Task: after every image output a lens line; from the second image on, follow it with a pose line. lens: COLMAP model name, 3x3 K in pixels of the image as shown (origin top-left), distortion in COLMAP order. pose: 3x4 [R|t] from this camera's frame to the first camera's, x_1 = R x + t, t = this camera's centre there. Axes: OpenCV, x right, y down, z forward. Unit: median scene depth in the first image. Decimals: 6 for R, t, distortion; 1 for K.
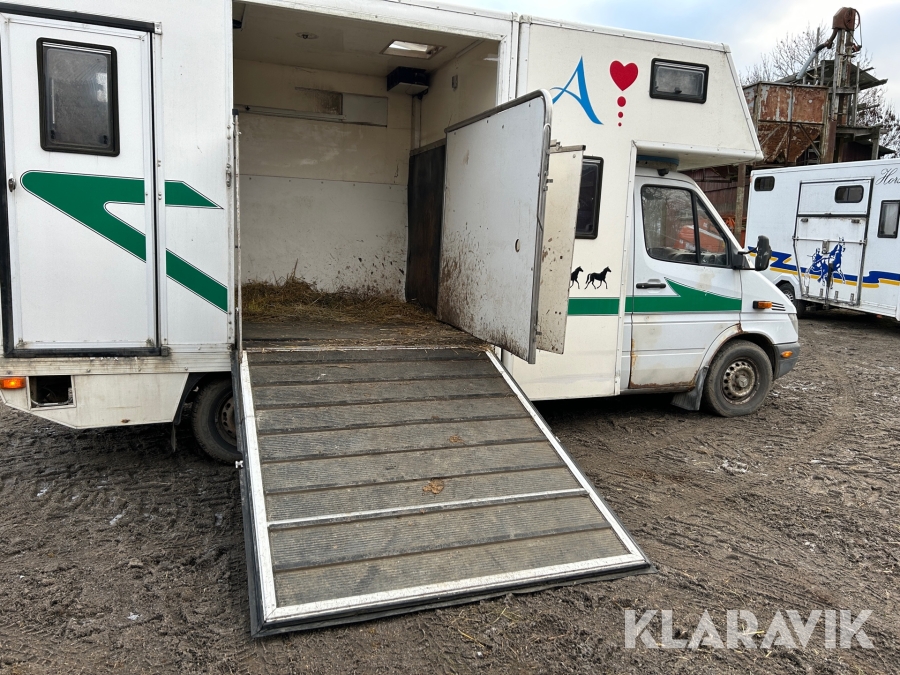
lens RADIAL K [[665.9, 0, 434.9], [0, 665.9, 331.1], [0, 0, 1]] dist [0.054228, -0.074833]
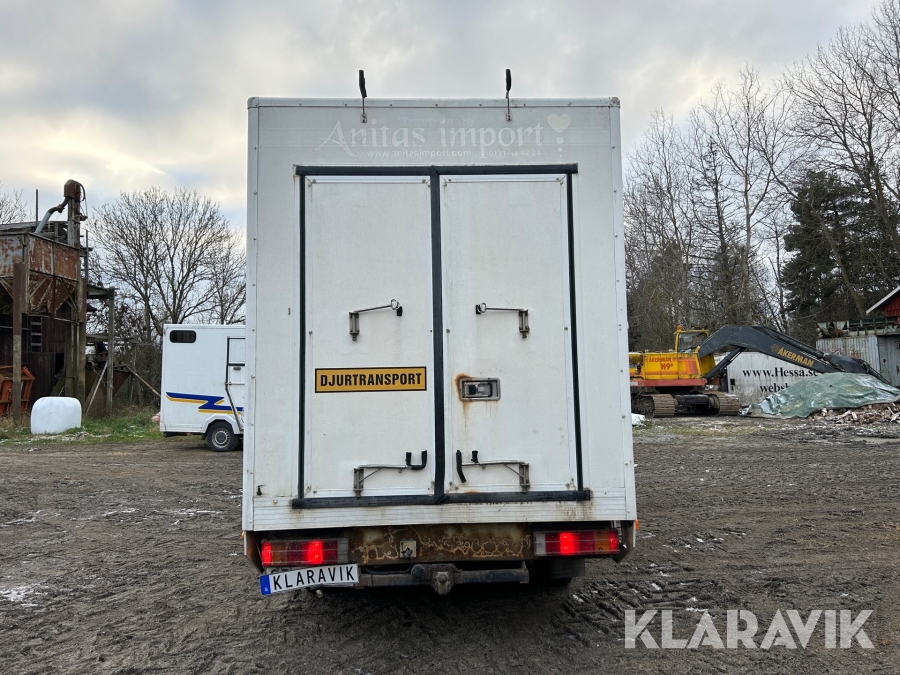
lens RADIAL K [[665.9, 0, 434.9], [0, 665.9, 331.1], [0, 0, 1]] dist [0.054228, -0.074833]
pose [[0.296570, 0.051394, 0.953627, -1.137007], [0.158698, 0.982015, -0.102278, -0.113887], [-0.941733, 0.181671, 0.283080, 0.694877]]
